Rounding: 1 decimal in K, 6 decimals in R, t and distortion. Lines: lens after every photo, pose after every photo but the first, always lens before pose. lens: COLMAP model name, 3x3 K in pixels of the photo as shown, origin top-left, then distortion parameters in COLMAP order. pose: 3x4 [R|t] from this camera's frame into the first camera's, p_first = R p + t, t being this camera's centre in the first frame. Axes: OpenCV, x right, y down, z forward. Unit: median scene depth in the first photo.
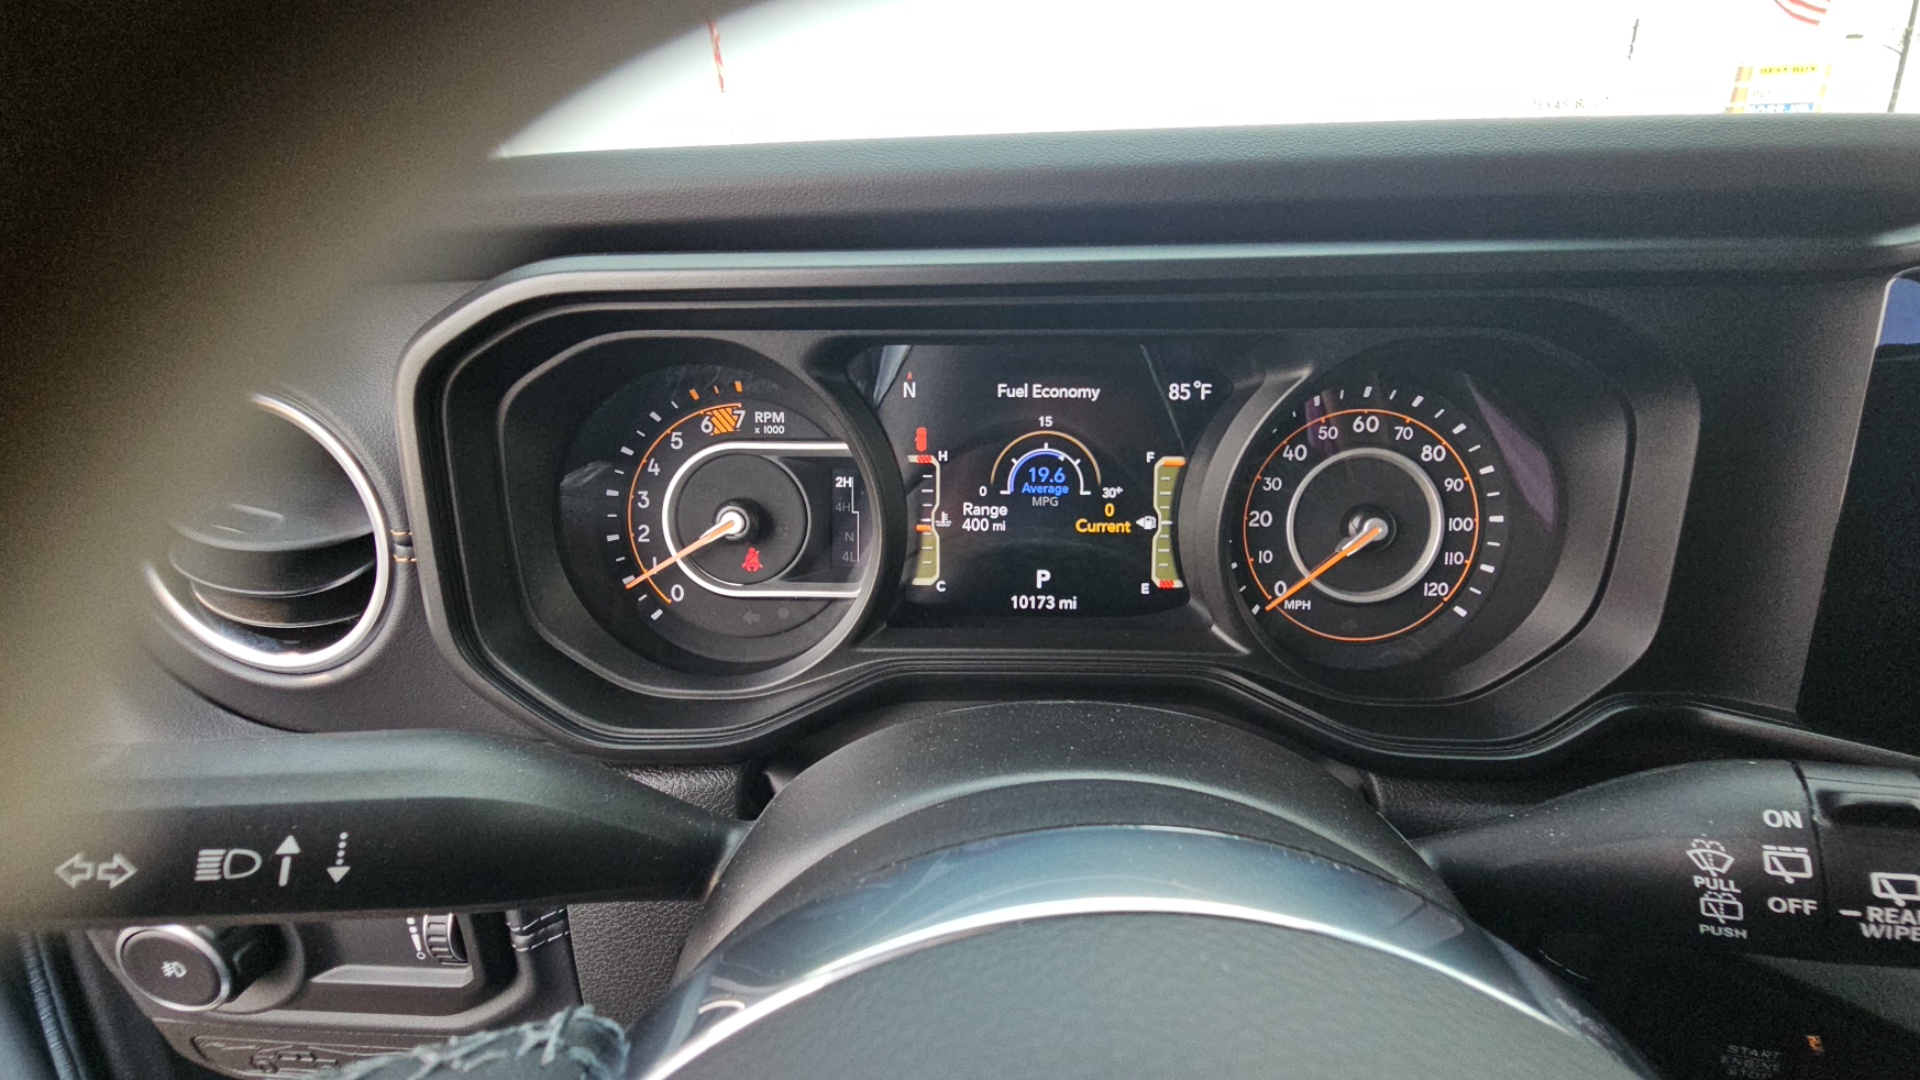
lens RADIAL K [[862.3, 0, 977.2], [0, 862.3, 542.8], [0, 0, 1]] dist [0.004587, -0.003857]
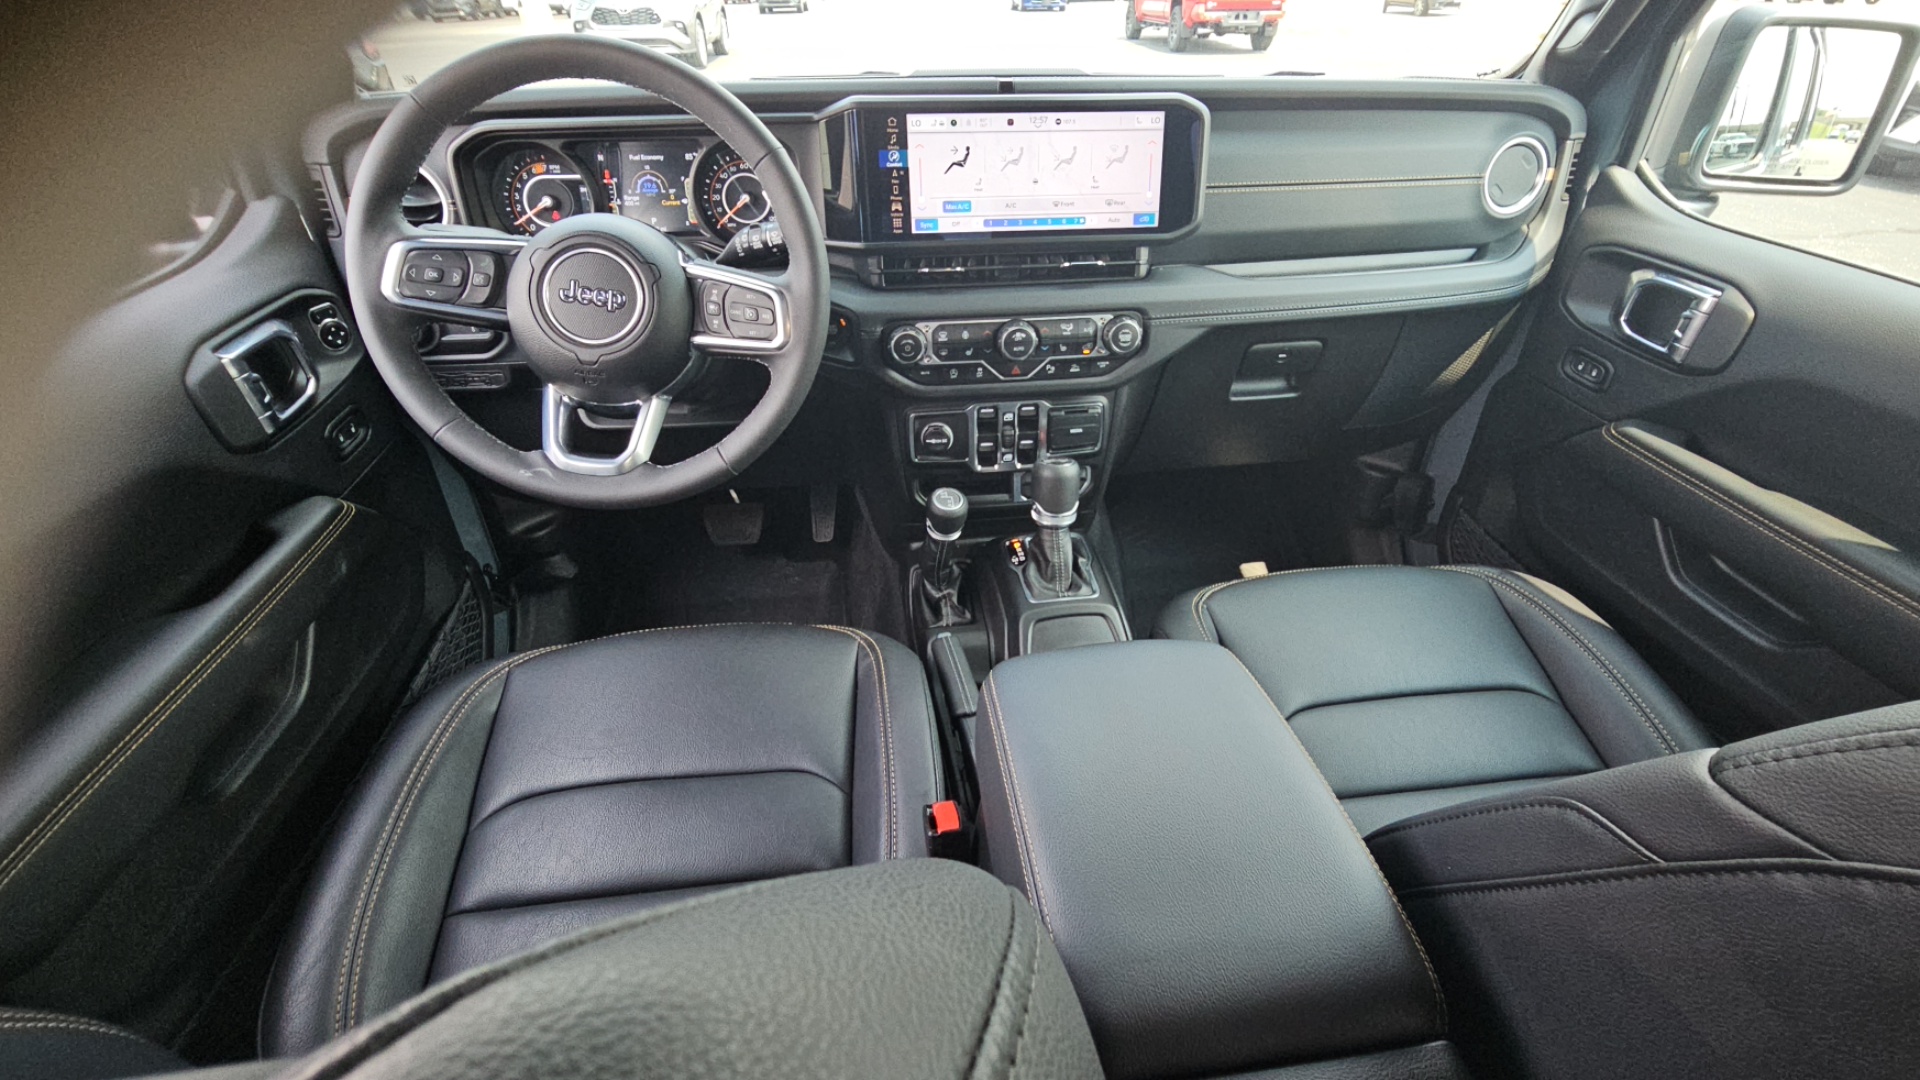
lens RADIAL K [[862.3, 0, 977.2], [0, 862.3, 542.8], [0, 0, 1]] dist [0.004587, -0.003857]
pose [[0.986523, -0.081067, 0.142130, 0.736868], [0.047276, 0.972812, 0.226721, 0.556386], [-0.156646, -0.216946, 0.963533, -2.627346]]
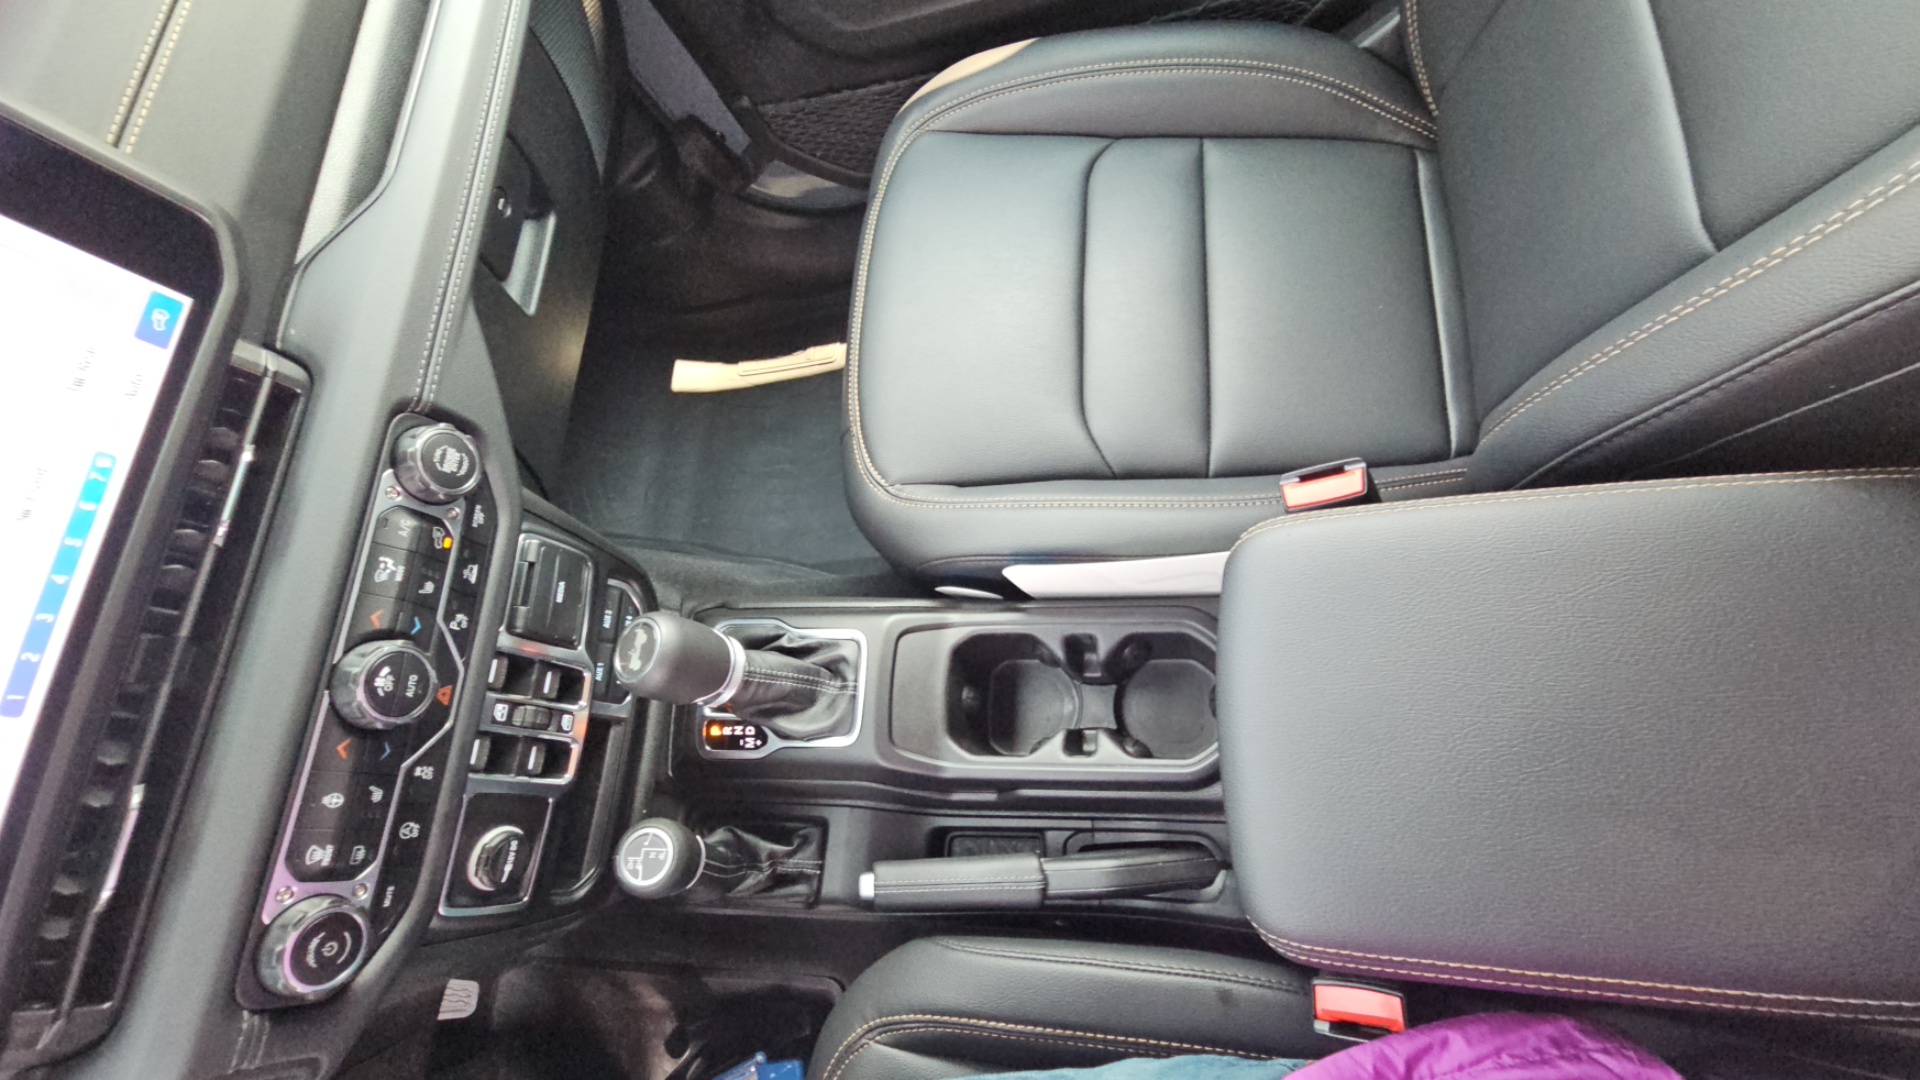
lens RADIAL K [[861.9, 0, 978.4], [0, 861.9, 540.6], [0, 0, 1]] dist [0.007741, -0.005160]
pose [[0.024328, -0.946426, 0.322003, 1.187833], [0.620266, 0.266895, 0.737589, 0.031733], [-0.784014, 0.181783, 0.593529, -1.080868]]
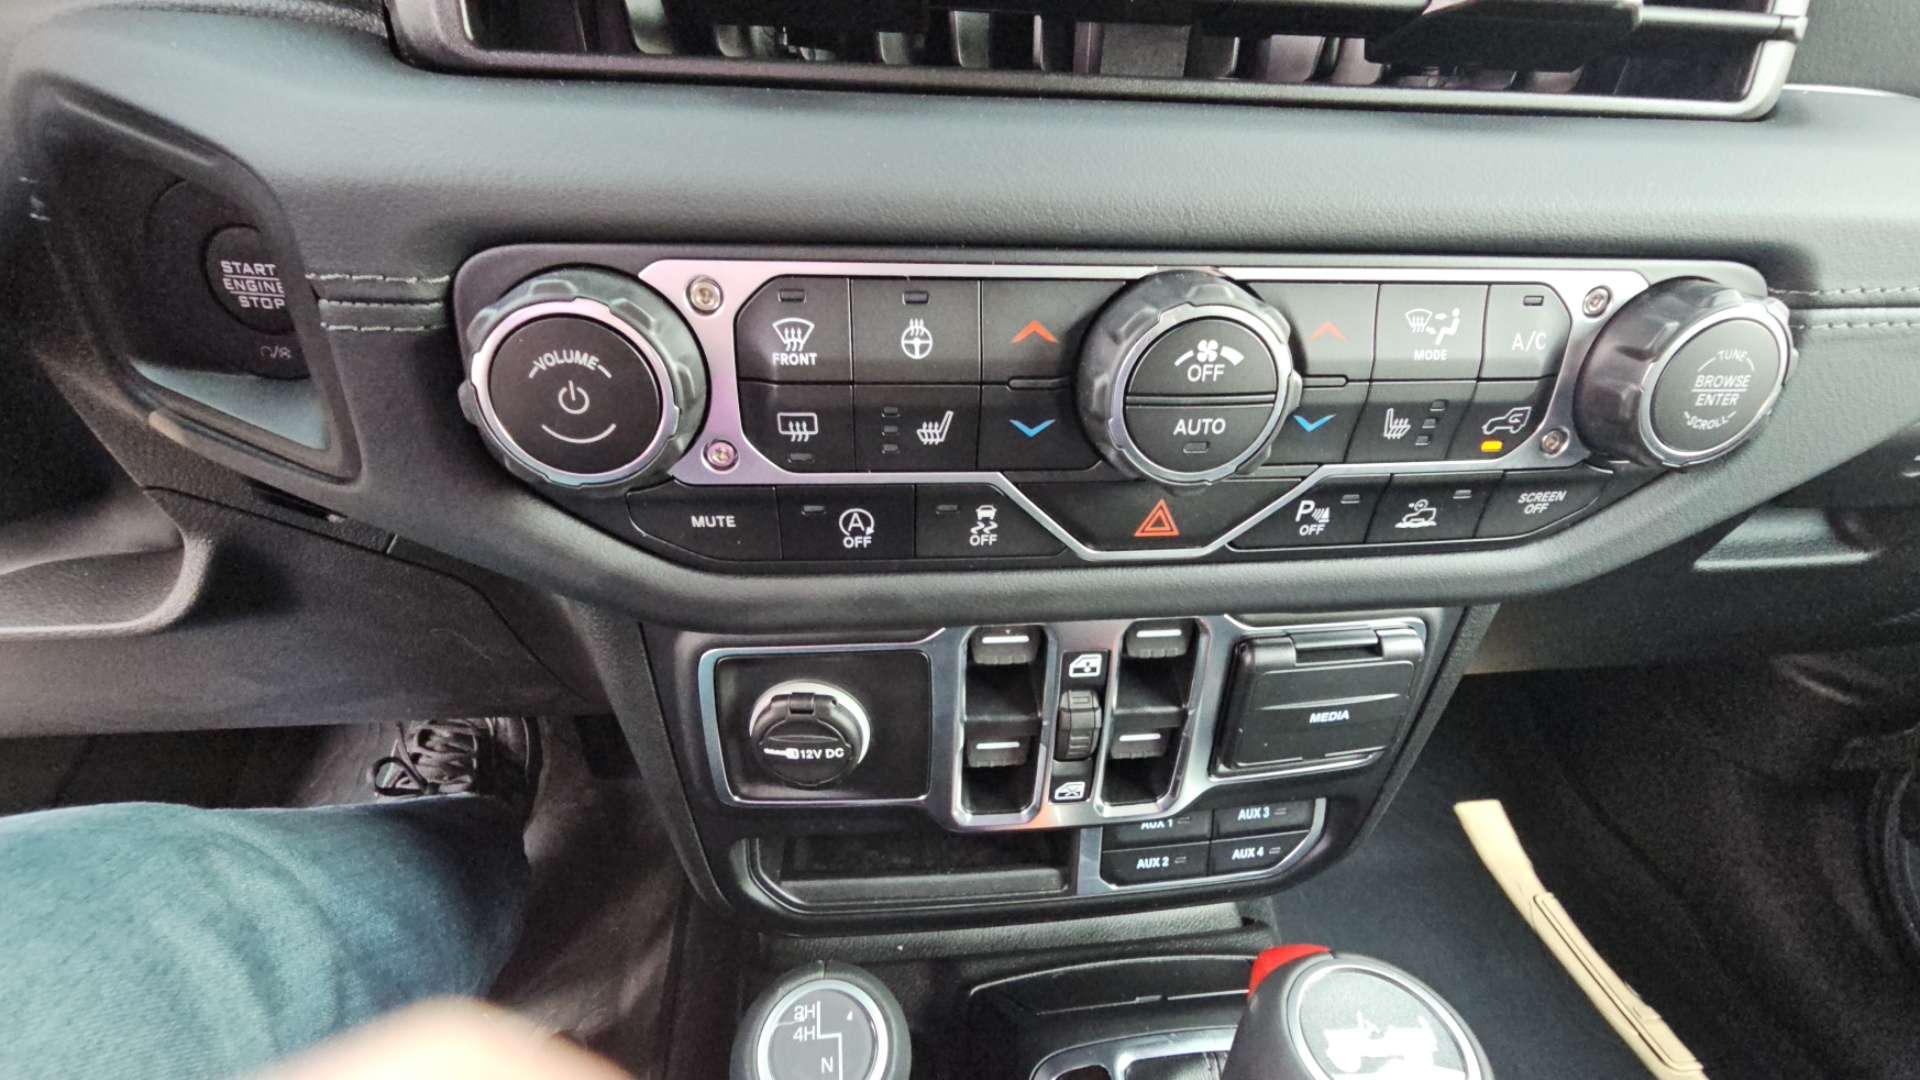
lens RADIAL K [[861.9, 0, 978.4], [0, 861.9, 540.6], [0, 0, 1]] dist [0.007741, -0.005160]
pose [[0.987954, -0.034670, 0.150812, 1.161987], [0.004339, 0.980403, 0.196955, 0.548668], [-0.154684, -0.193928, 0.968744, 0.040194]]
